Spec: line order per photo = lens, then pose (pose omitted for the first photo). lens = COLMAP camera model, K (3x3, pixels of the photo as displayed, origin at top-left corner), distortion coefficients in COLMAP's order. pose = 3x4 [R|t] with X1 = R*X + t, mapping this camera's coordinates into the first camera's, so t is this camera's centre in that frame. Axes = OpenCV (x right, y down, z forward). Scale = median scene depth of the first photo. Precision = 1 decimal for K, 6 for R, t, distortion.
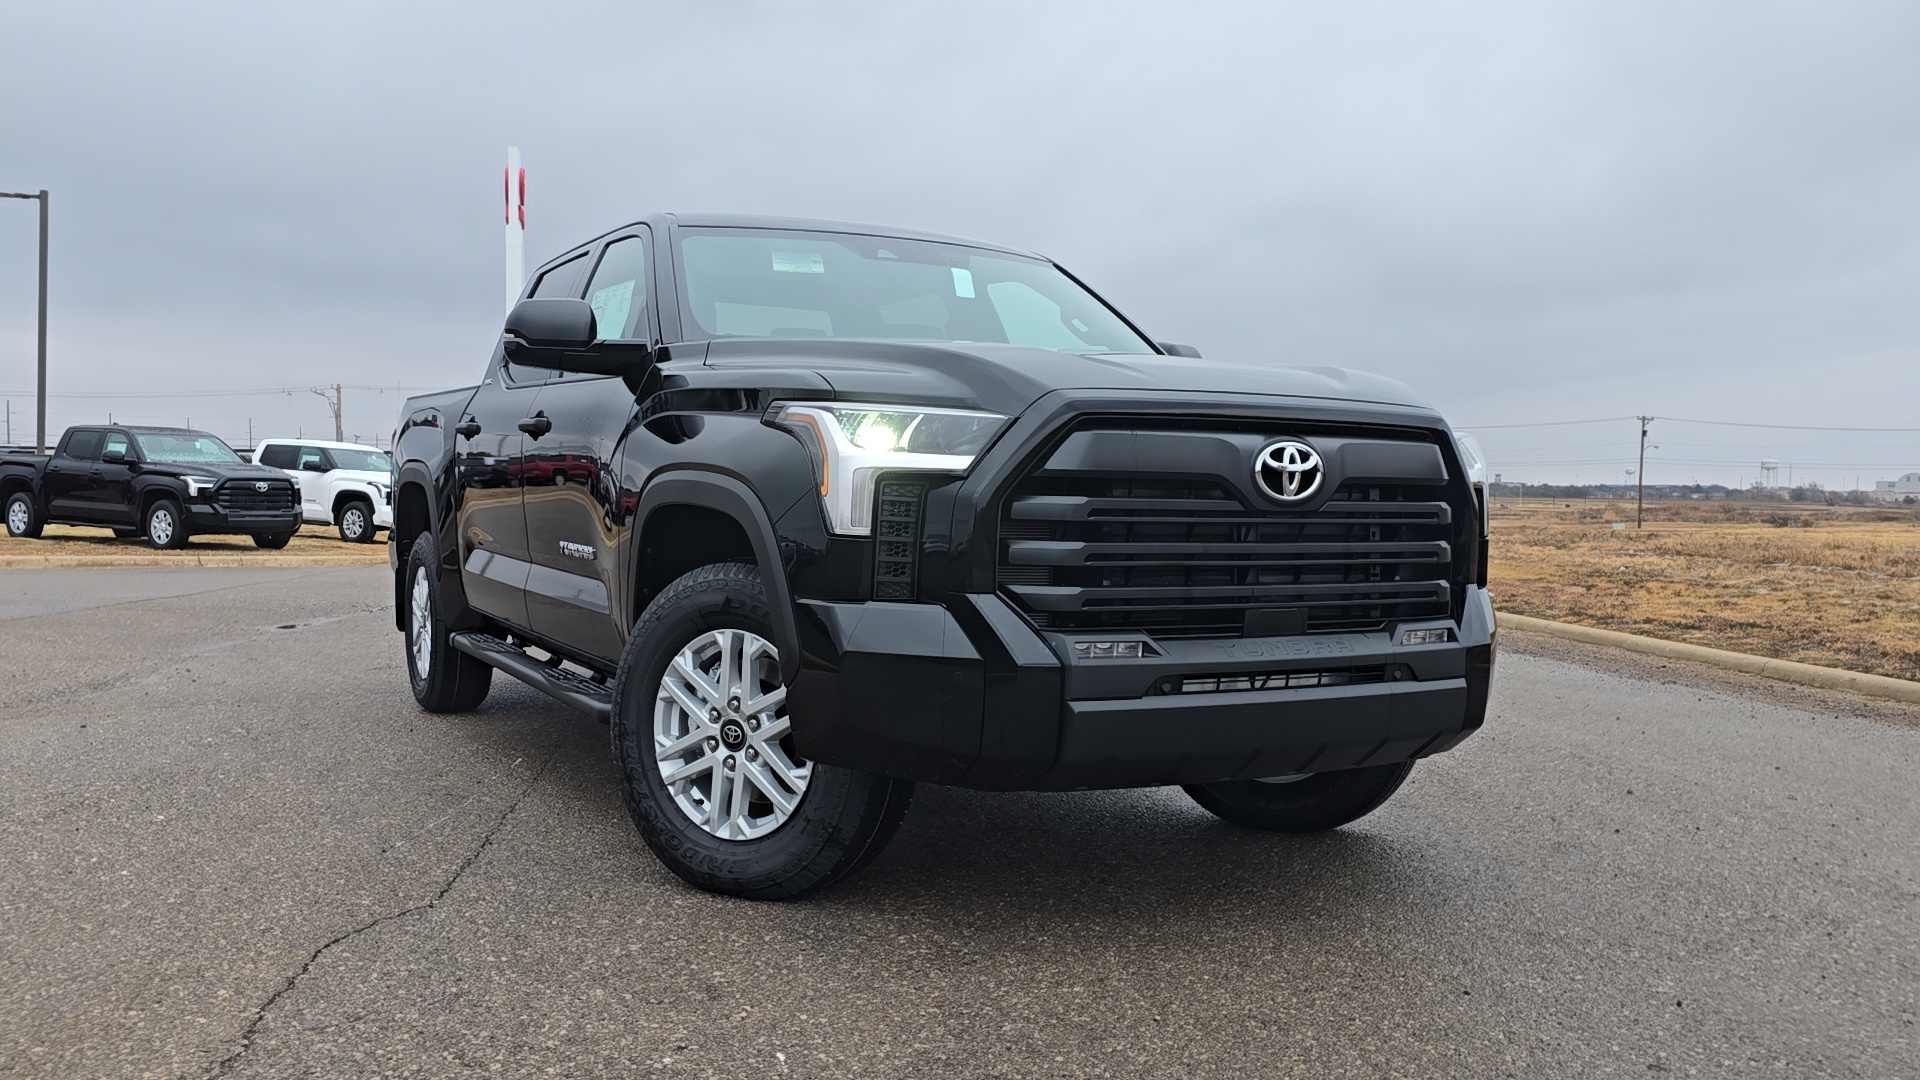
lens RADIAL K [[1593.1, 0, 960.0], [0, 1593.1, 540.0], [0, 0, 1]] dist [-0.001138, -0.006294]
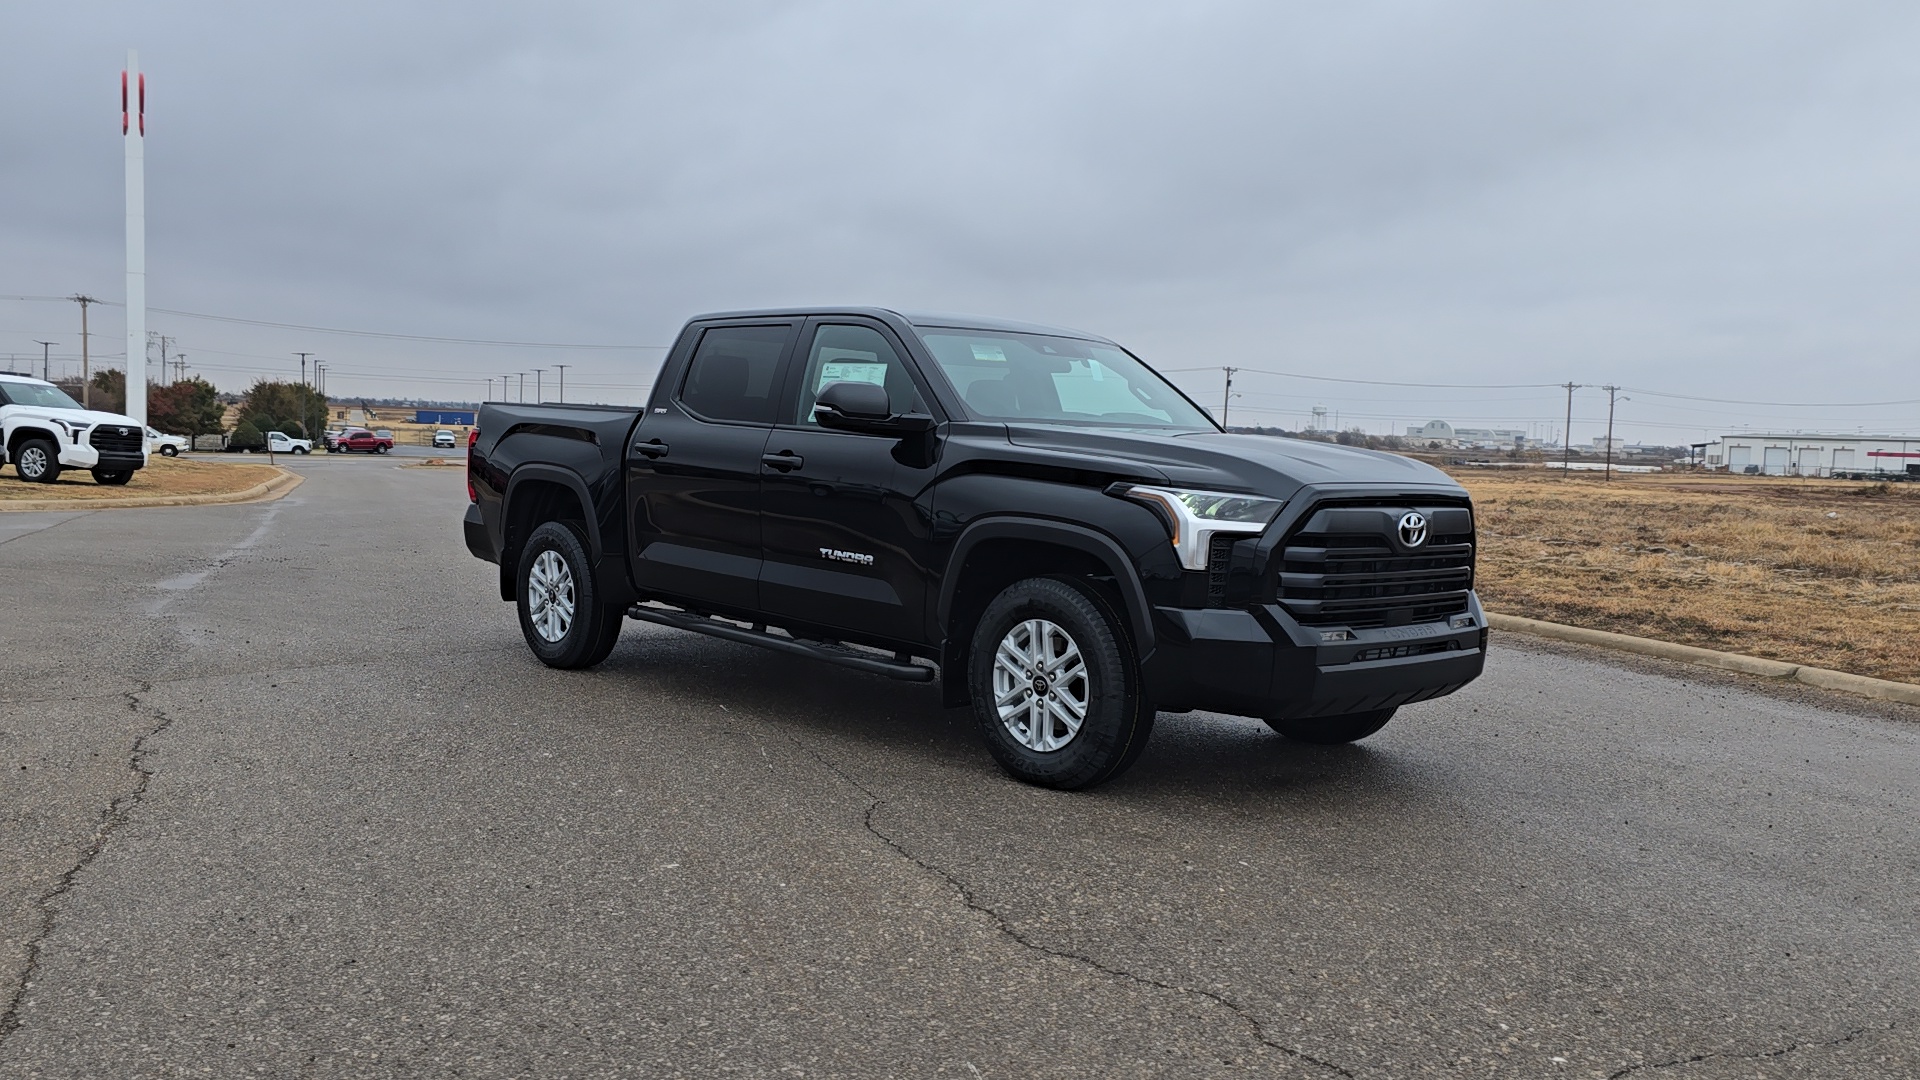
lens RADIAL K [[1593.1, 0, 960.0], [0, 1593.1, 540.0], [0, 0, 1]] dist [-0.001138, -0.006294]
pose [[0.968783, 0.003151, 0.247889, -0.629493], [-0.013888, 0.999039, 0.041577, -0.087759], [-0.247520, -0.043722, 0.967896, -0.492738]]
